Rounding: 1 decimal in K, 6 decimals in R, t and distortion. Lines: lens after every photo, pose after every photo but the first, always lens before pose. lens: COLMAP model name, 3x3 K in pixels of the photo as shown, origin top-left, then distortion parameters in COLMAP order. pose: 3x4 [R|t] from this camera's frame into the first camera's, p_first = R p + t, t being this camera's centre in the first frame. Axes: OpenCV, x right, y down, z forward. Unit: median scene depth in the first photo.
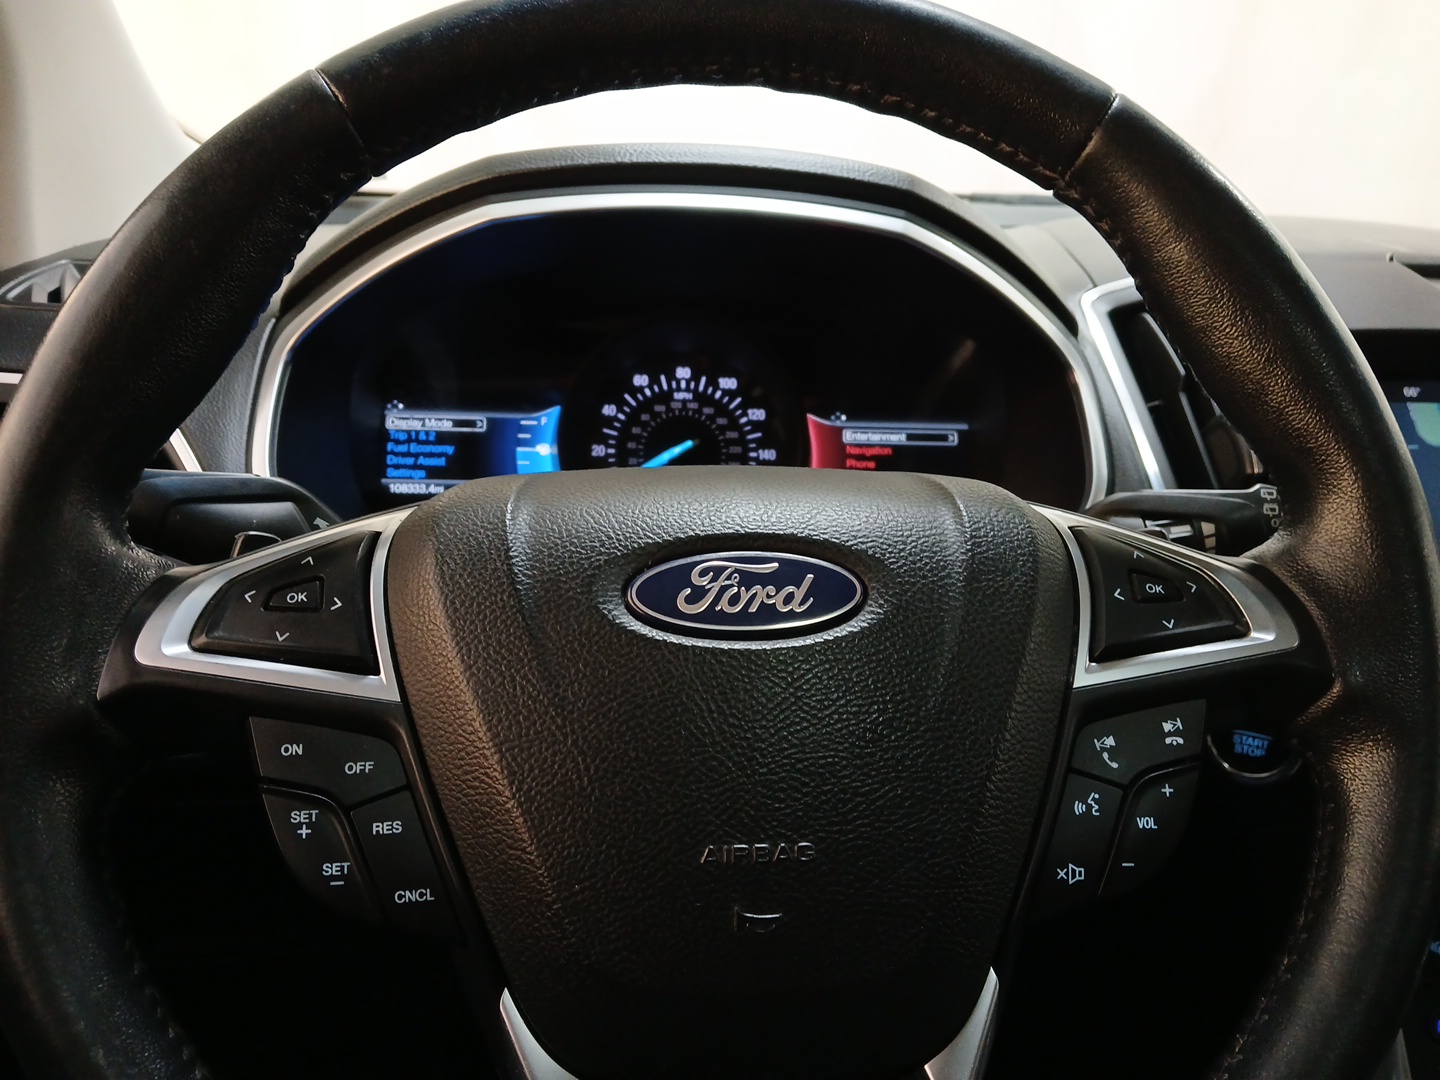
lens RADIAL K [[1112.5, 0, 720.0], [0, 1112.5, 540.0], [0, 0, 1]] dist [0.084692, -0.207048]
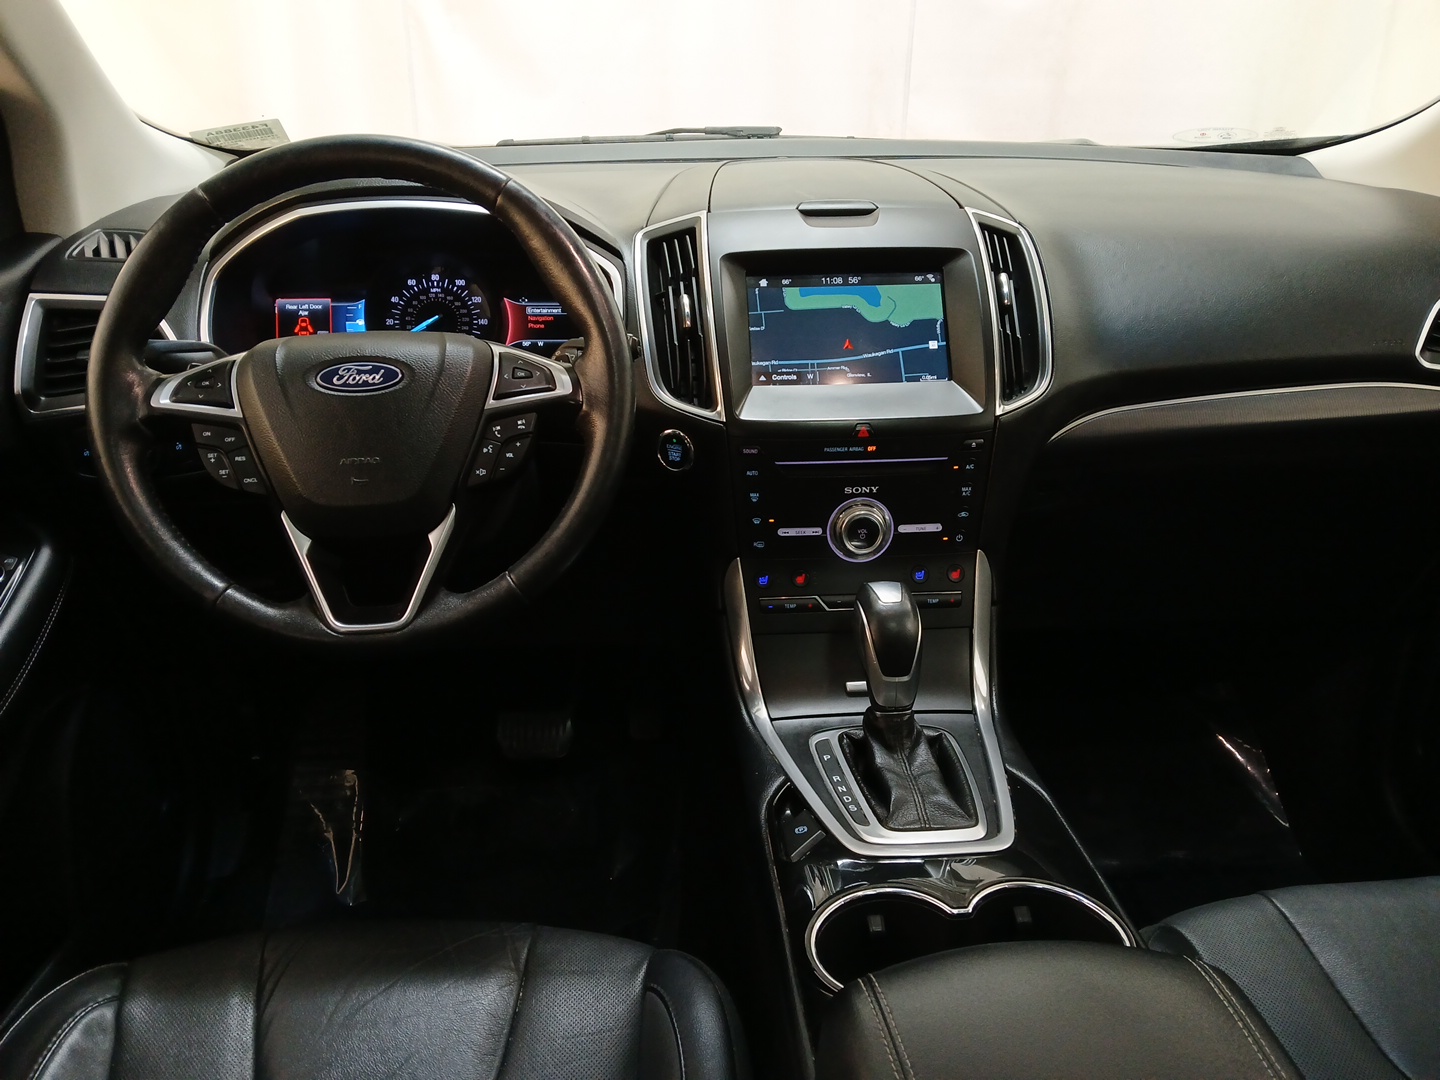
lens RADIAL K [[1112.5, 0, 720.0], [0, 1112.5, 540.0], [0, 0, 1]] dist [0.084692, -0.207048]
pose [[0.999525, -0.026864, -0.015120, 0.463118], [0.028580, 0.991375, 0.127900, 0.057091], [0.011554, -0.128272, 0.991672, -0.897749]]
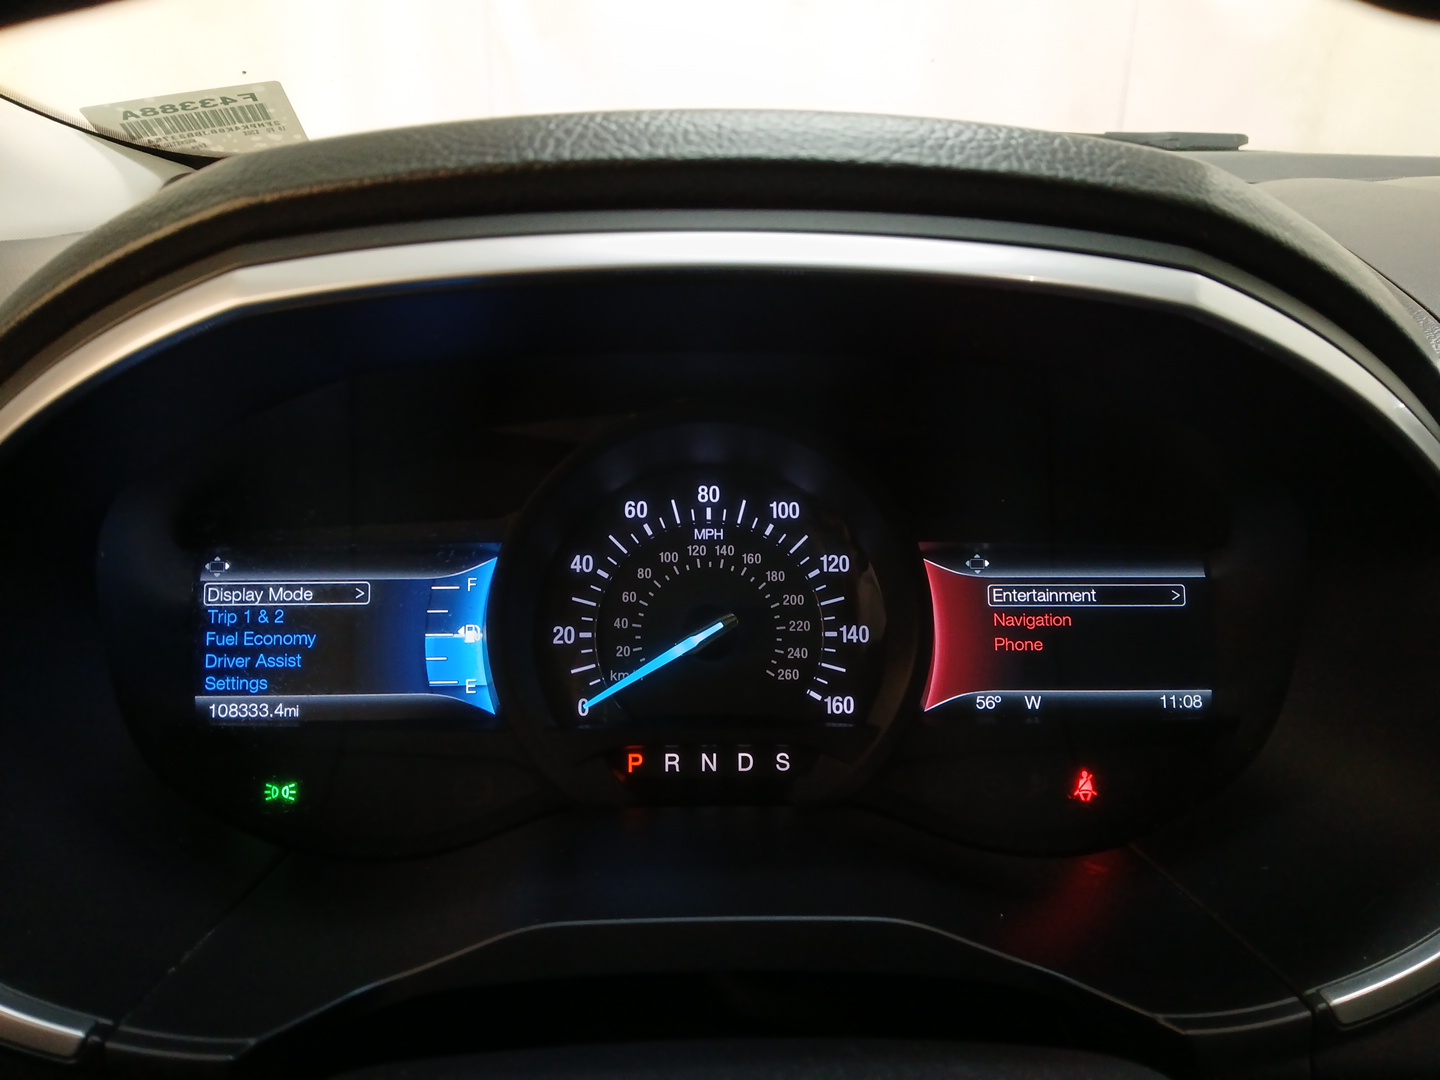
lens RADIAL K [[1112.5, 0, 720.0], [0, 1112.5, 540.0], [0, 0, 1]] dist [0.084692, -0.207048]
pose [[0.998629, -0.013187, -0.050653, 0.002150], [0.016403, 0.997840, 0.063604, -0.167304], [0.049705, -0.064348, 0.996689, 0.432758]]
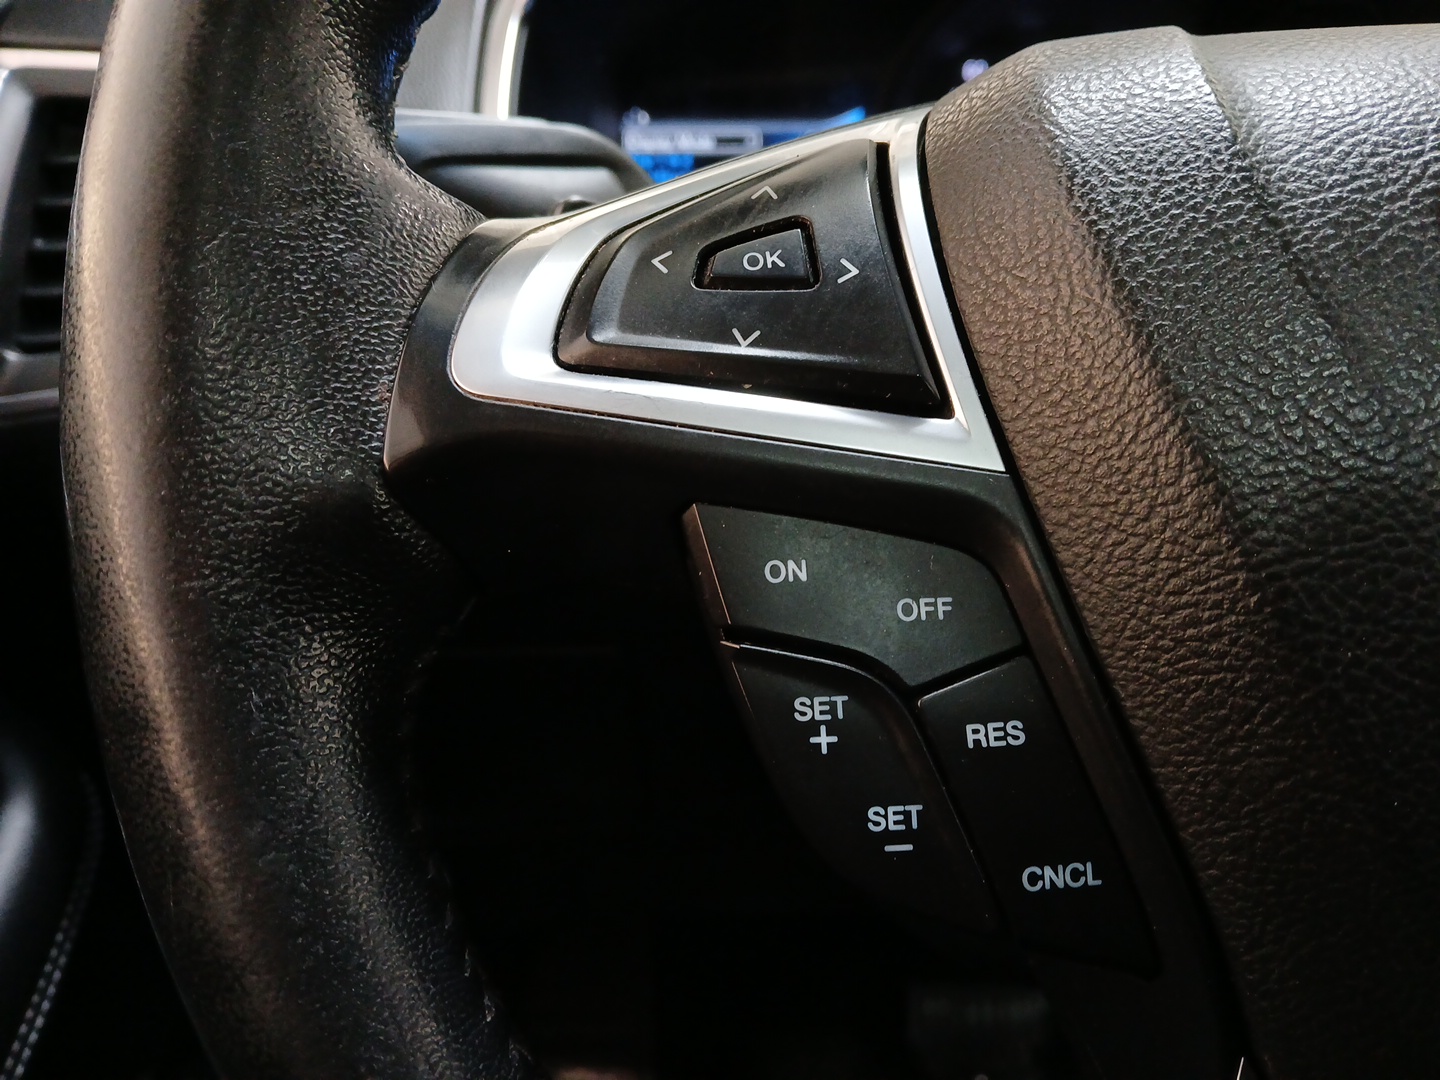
lens RADIAL K [[1112.5, 0, 720.0], [0, 1112.5, 540.0], [0, 0, 1]] dist [0.084692, -0.207048]
pose [[0.995824, 0.001049, -0.091290, -0.167985], [0.011503, 0.990524, 0.136858, 0.049763], [0.090568, -0.137337, 0.986375, 0.243549]]
